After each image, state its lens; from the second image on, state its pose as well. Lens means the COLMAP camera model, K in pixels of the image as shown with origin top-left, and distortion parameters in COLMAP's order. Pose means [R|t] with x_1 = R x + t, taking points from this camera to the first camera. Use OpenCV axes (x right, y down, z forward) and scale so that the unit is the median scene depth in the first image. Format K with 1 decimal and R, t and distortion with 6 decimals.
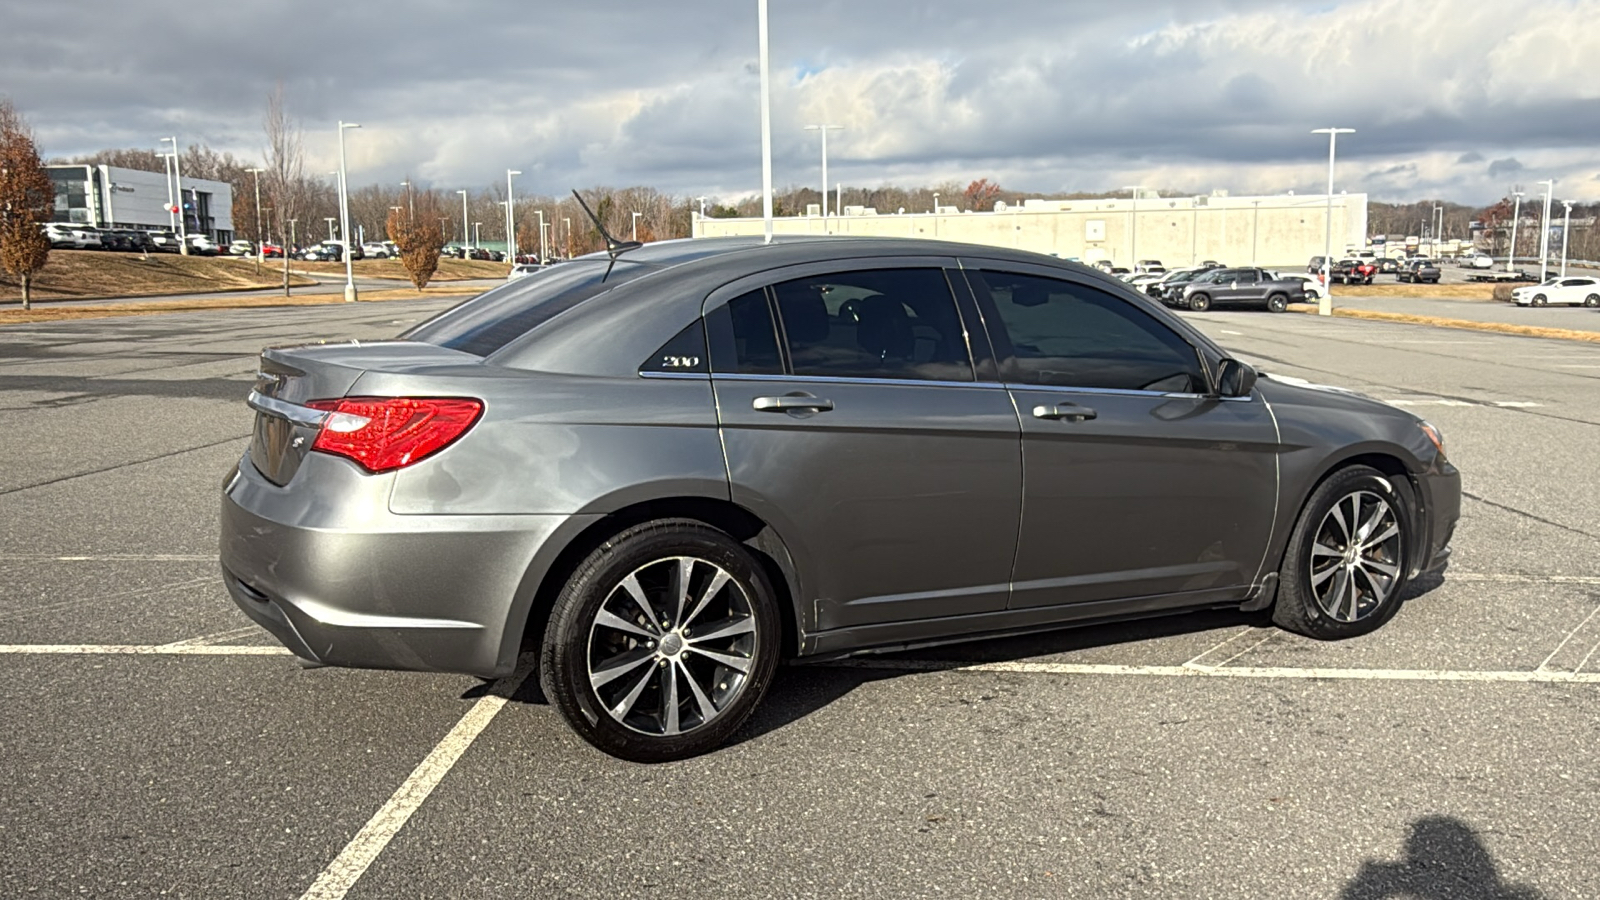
lens RADIAL K [[1295.1, 0, 802.2], [0, 1295.1, 454.6], [0, 0, 1]] dist [0.003818, -0.008447]
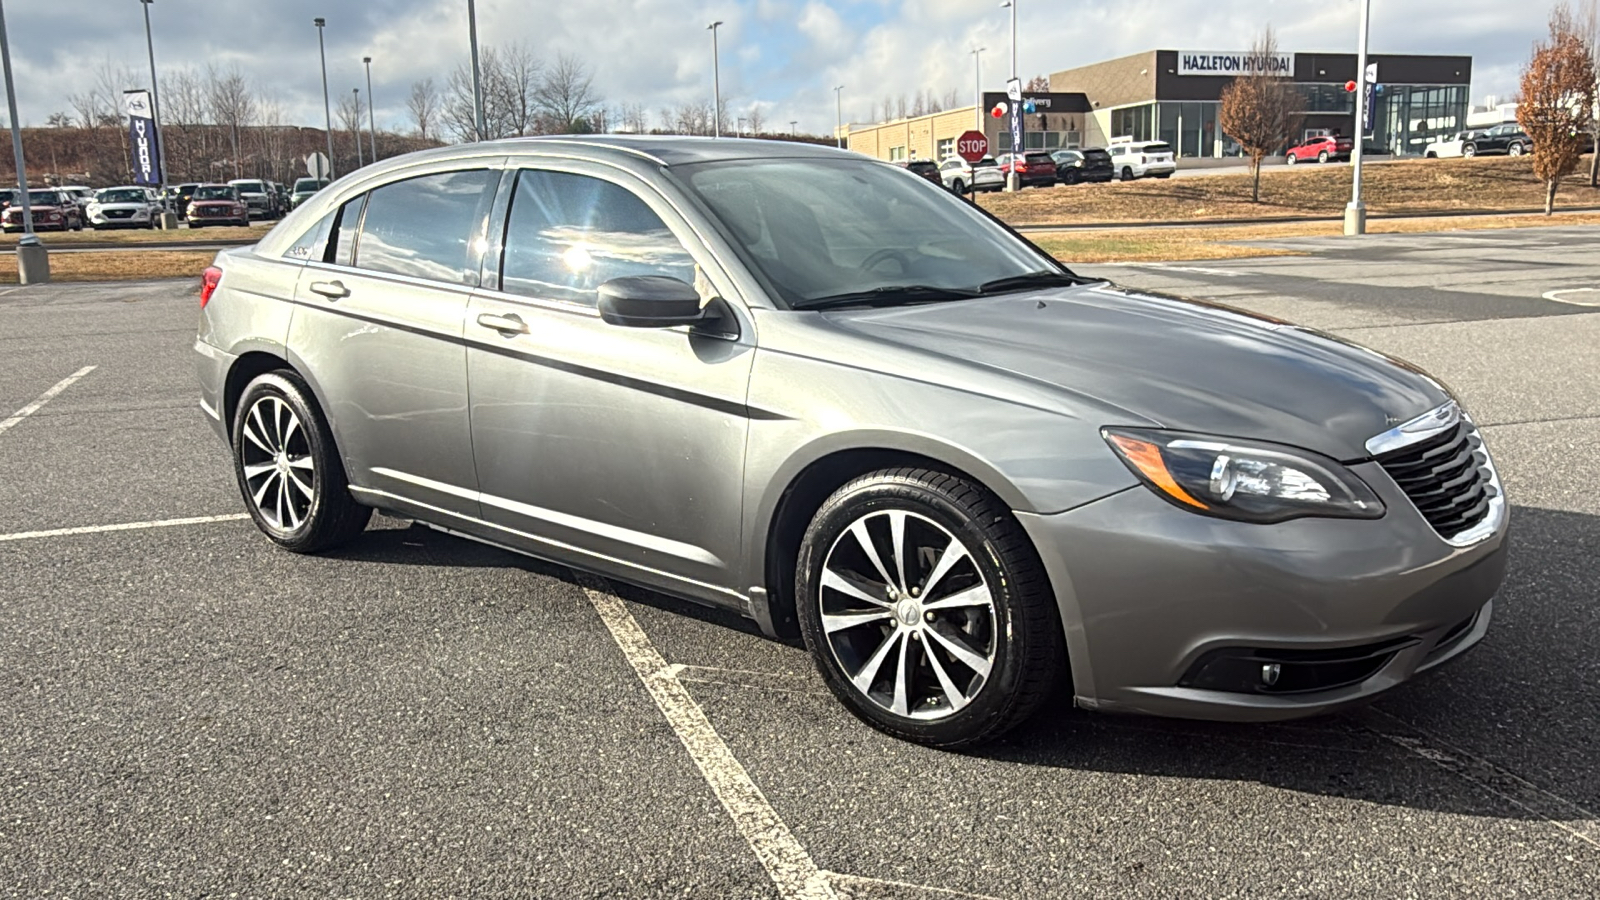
lens RADIAL K [[1295.1, 0, 801.8], [0, 1295.1, 447.9], [0, 0, 1]] dist [0.003818, -0.008447]
pose [[0.375959, 0.167173, -0.911432, 0.976217], [-0.106855, 0.984852, 0.136563, -0.080821], [0.920455, 0.046049, 0.388127, 0.722122]]
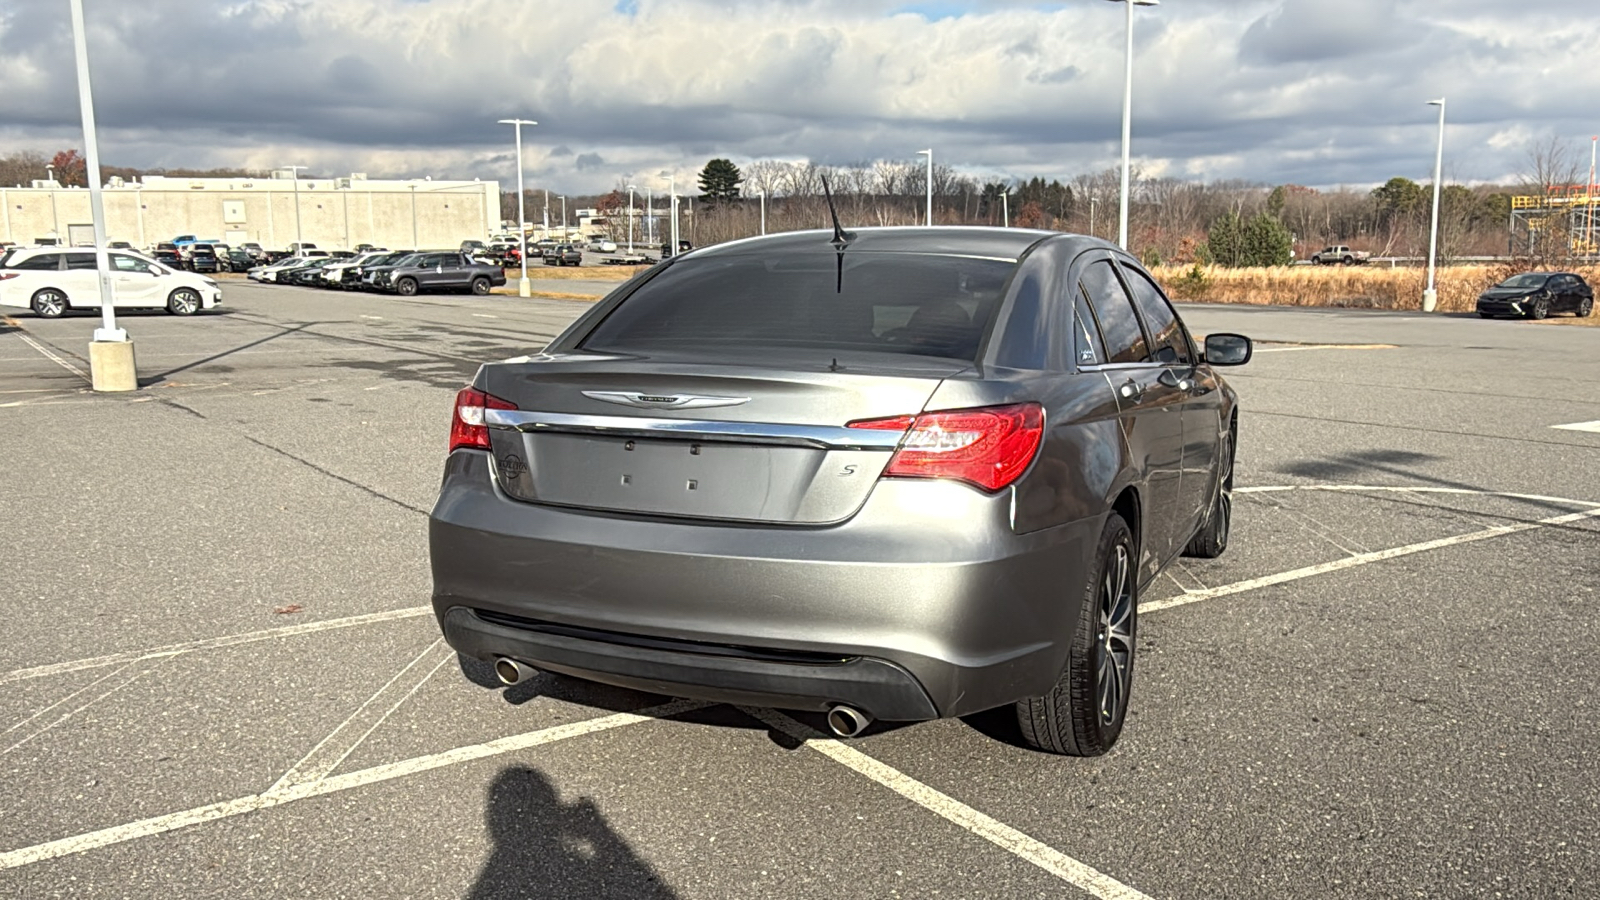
lens RADIAL K [[1295.1, 0, 803.5], [0, 1295.1, 455.9], [0, 0, 1]] dist [0.003818, -0.008447]
pose [[0.795236, -0.093408, 0.599061, -0.656102], [0.085353, 0.995469, 0.041914, -0.040571], [-0.600262, 0.017800, 0.799605, 0.244578]]
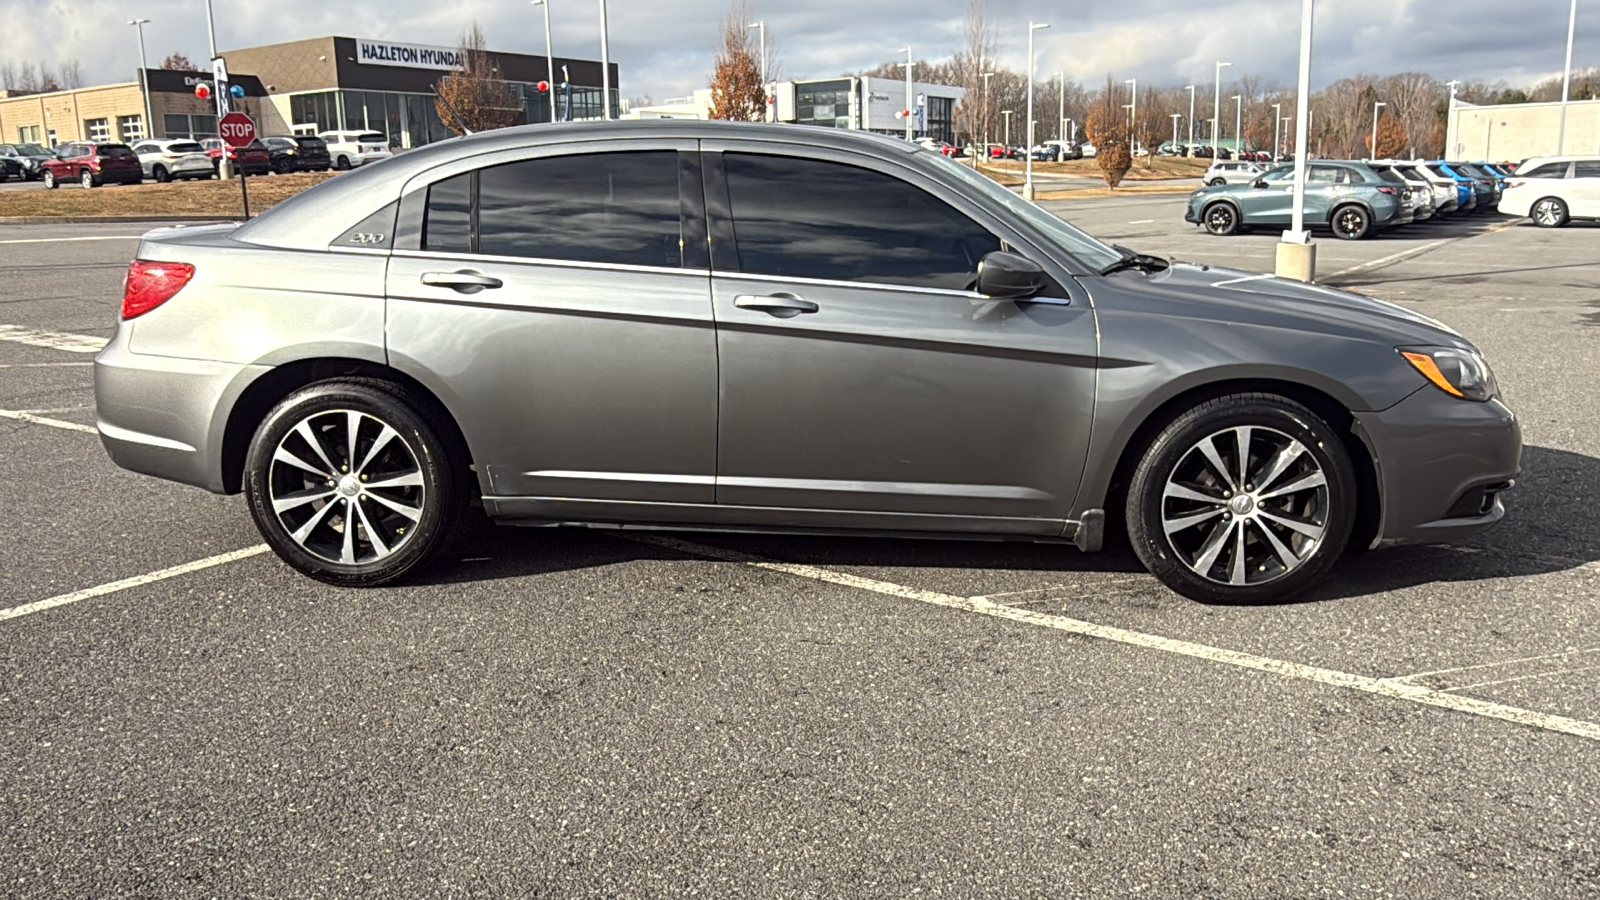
lens RADIAL K [[1295.1, 0, 801.4], [0, 1295.1, 449.6], [0, 0, 1]] dist [0.003818, -0.008447]
pose [[0.848847, 0.101954, -0.518714, 0.617630], [-0.064642, 0.993881, 0.089566, -0.011072], [0.524671, -0.042497, 0.850244, 0.173743]]
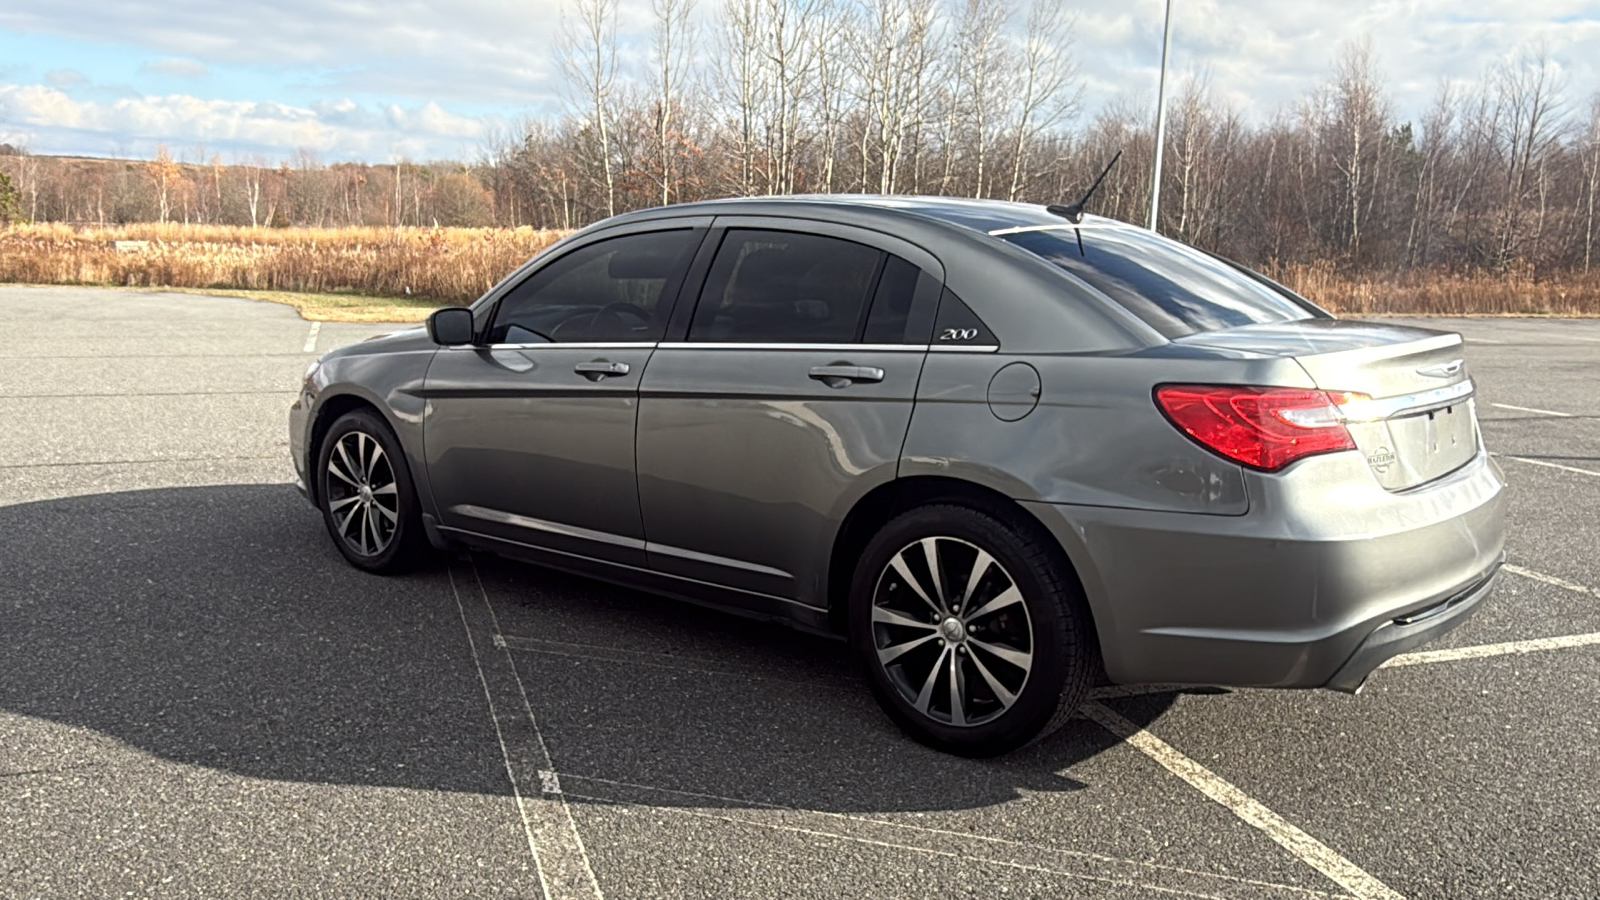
lens RADIAL K [[1295.1, 0, 802.4], [0, 1295.1, 451.9], [0, 0, 1]] dist [0.003818, -0.008447]
pose [[-0.368912, -0.163322, 0.915003, -0.849846], [0.100360, 0.971686, 0.213902, -0.188705], [-0.924030, 0.170741, -0.342076, 1.362272]]
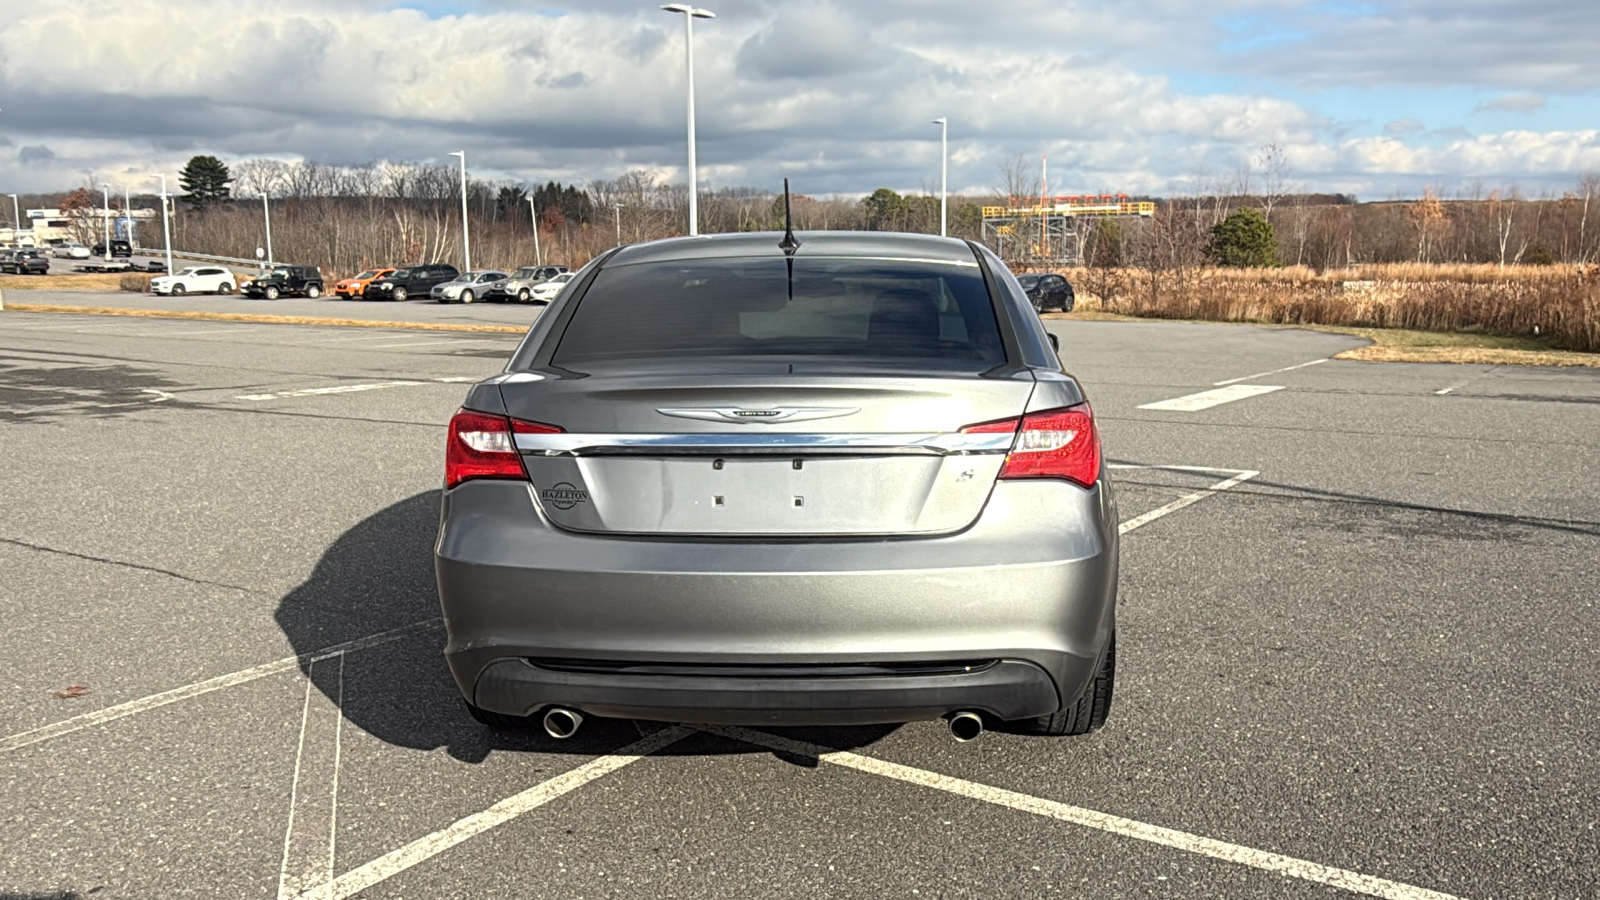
lens RADIAL K [[1295.1, 0, 803.6], [0, 1295.1, 457.0], [0, 0, 1]] dist [0.003818, -0.008447]
pose [[0.526109, -0.130809, 0.840297, -0.823711], [0.122848, 0.989425, 0.077109, -0.071014], [-0.841497, 0.062661, 0.536615, 0.454957]]
